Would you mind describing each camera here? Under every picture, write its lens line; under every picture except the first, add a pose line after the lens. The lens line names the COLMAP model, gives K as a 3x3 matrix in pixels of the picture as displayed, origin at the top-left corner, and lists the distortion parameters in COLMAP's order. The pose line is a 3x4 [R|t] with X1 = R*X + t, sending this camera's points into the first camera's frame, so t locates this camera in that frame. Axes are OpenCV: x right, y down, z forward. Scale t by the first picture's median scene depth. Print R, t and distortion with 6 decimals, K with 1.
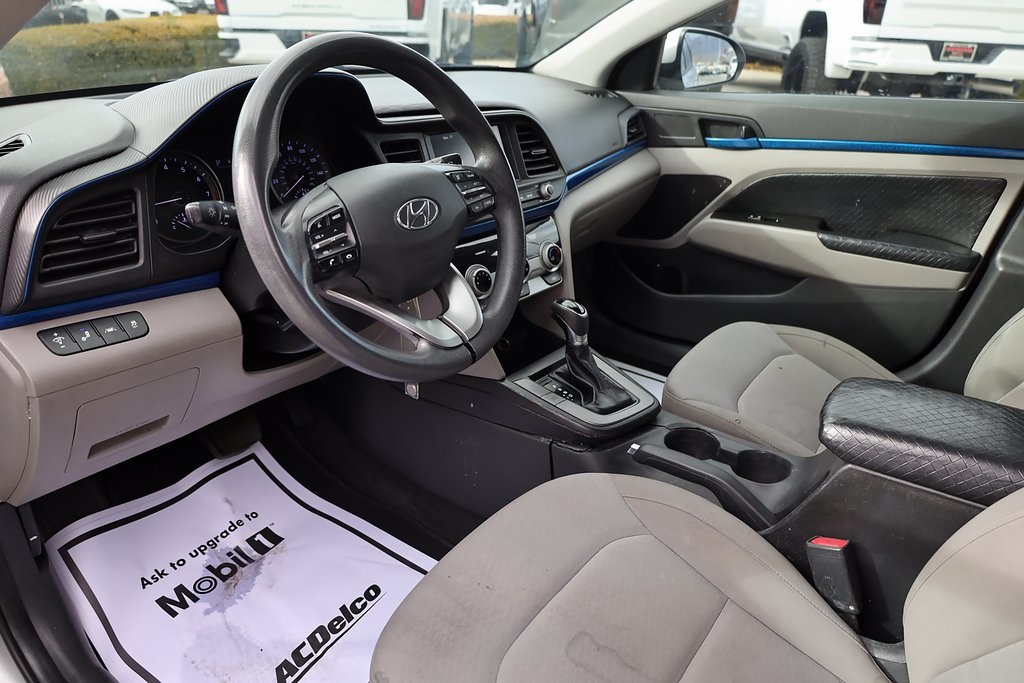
lens RADIAL K [[710.6, 0, 512.0], [0, 710.6, 341.5], [0, 0, 1]] dist [-0.018453, 0.000721]
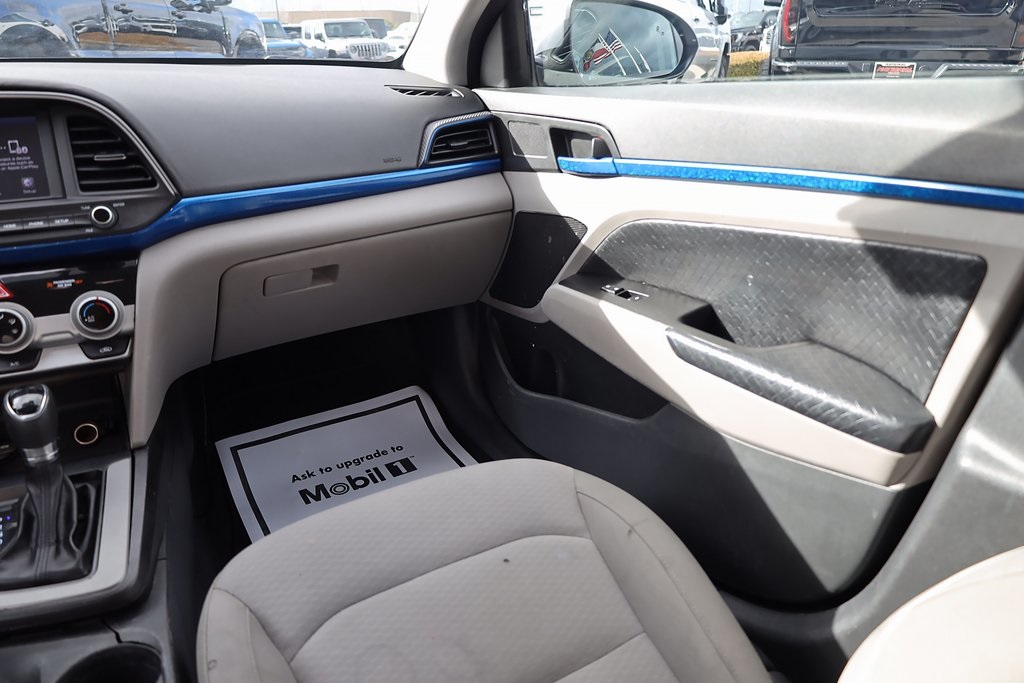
lens RADIAL K [[693.1, 0, 506.9], [0, 693.1, 343.1], [0, 0, 1]] dist [-0.009499, 0.000169]
pose [[0.913395, 0.133403, -0.384595, 0.595863], [-0.149276, 0.988728, -0.011568, -0.130450], [0.378716, 0.067977, 0.923013, 0.505251]]
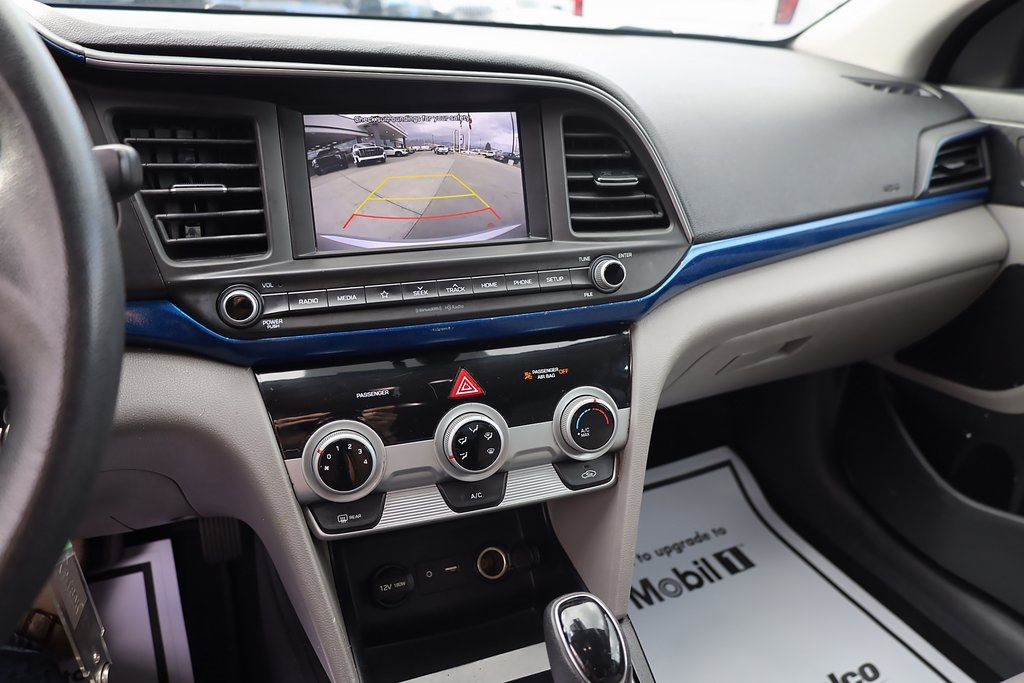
lens RADIAL K [[696.9, 0, 515.7], [0, 696.9, 343.7], [0, 0, 1]] dist [-0.014462, 0.003058]
pose [[0.864612, 0.221967, -0.450750, 0.180601], [-0.227985, 0.972771, 0.041718, -0.159298], [0.447737, 0.066695, 0.891675, 0.547294]]
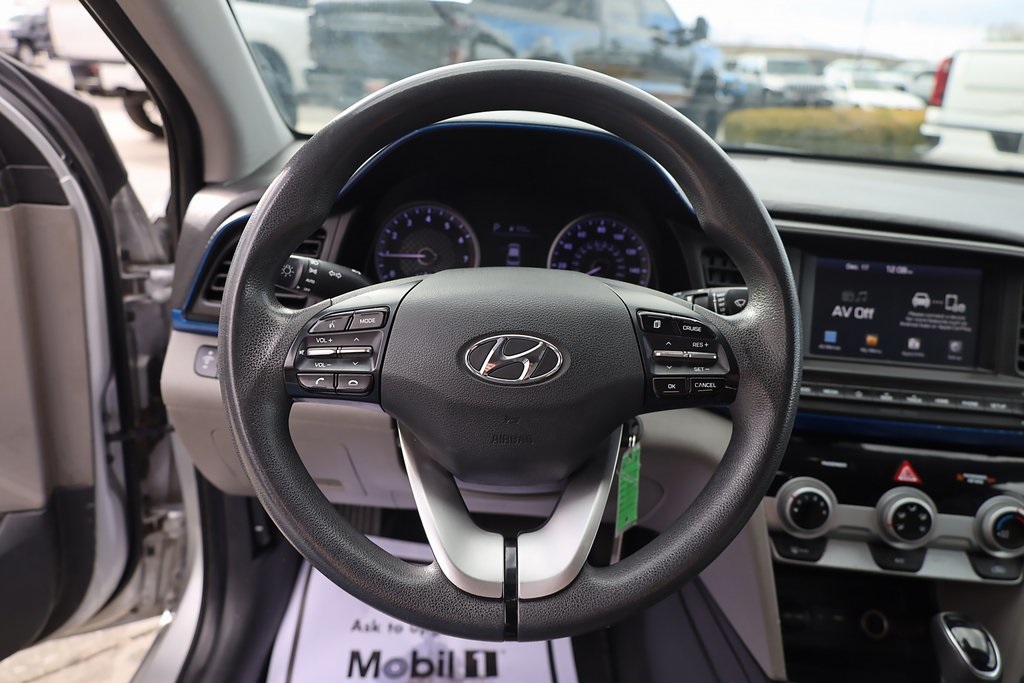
lens RADIAL K [[700.3, 0, 512.0], [0, 700.3, 341.5], [0, 0, 1]] dist [-0.008662, -0.001420]
pose [[0.587483, 0.306480, -0.748955, 0.167876], [-0.383742, 0.920340, 0.075604, -0.132127], [0.712464, 0.242990, 0.658294, 0.337331]]
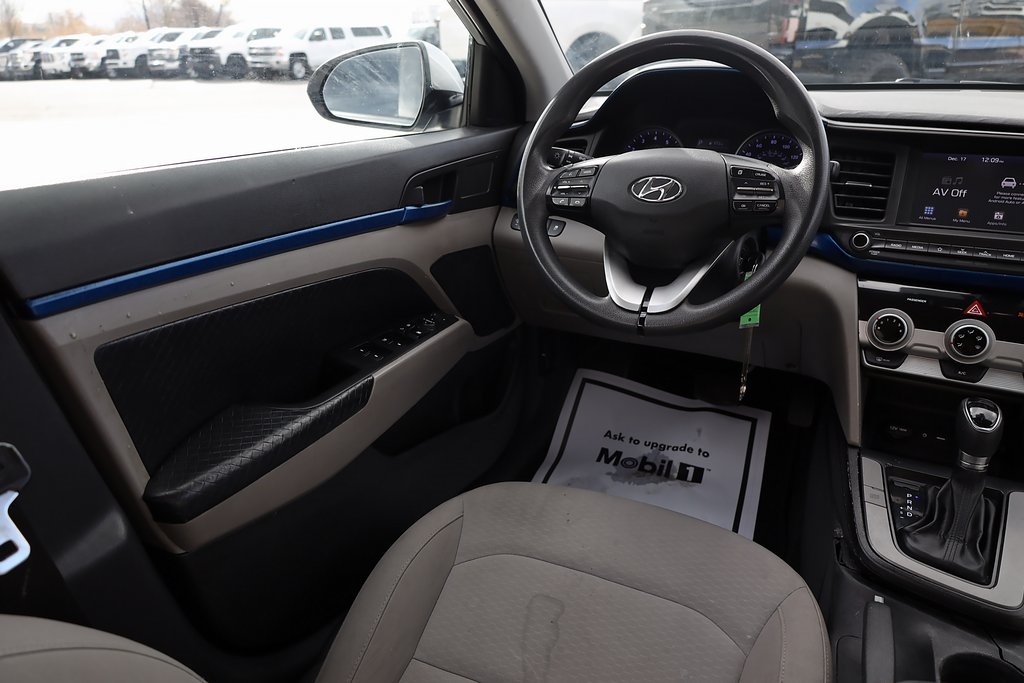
lens RADIAL K [[696.9, 0, 515.7], [0, 696.9, 343.7], [0, 0, 1]] dist [-0.014462, 0.003058]
pose [[0.178178, 0.364056, -0.914175, 0.518149], [-0.384603, 0.880903, 0.275845, -0.102105], [0.905722, 0.302445, 0.296975, 0.299424]]
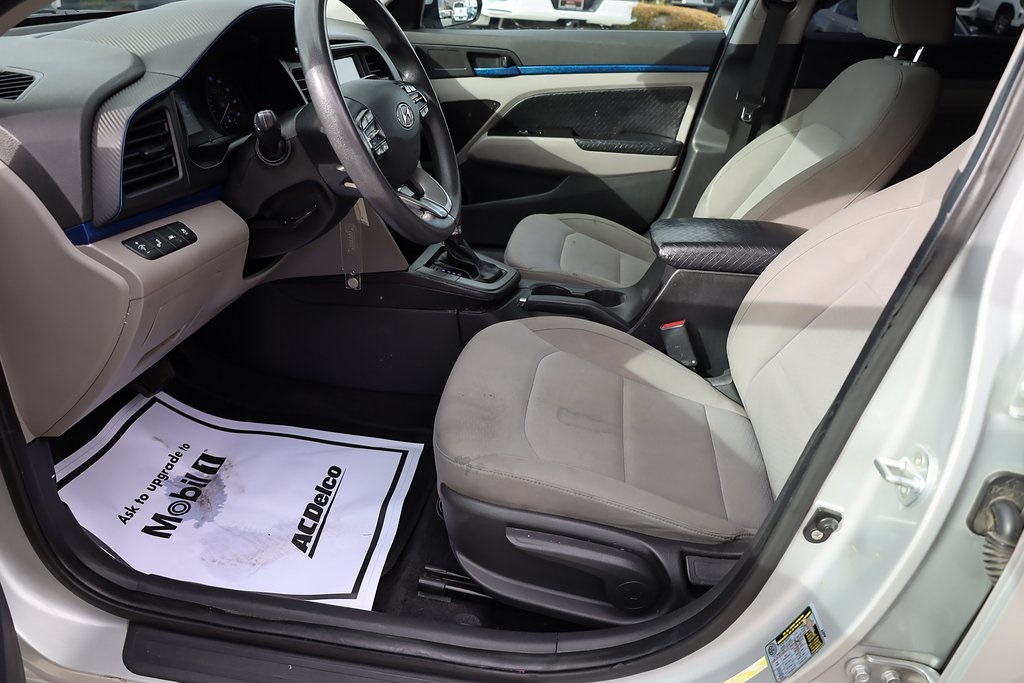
lens RADIAL K [[707.5, 0, 534.5], [0, 707.5, 346.1], [0, 0, 1]] dist [-0.051091, -0.000595]
pose [[0.871557, -0.206107, 0.444869, -0.318814], [0.174574, 0.978339, 0.111249, 0.070451], [-0.458162, -0.019297, 0.888659, -0.134849]]
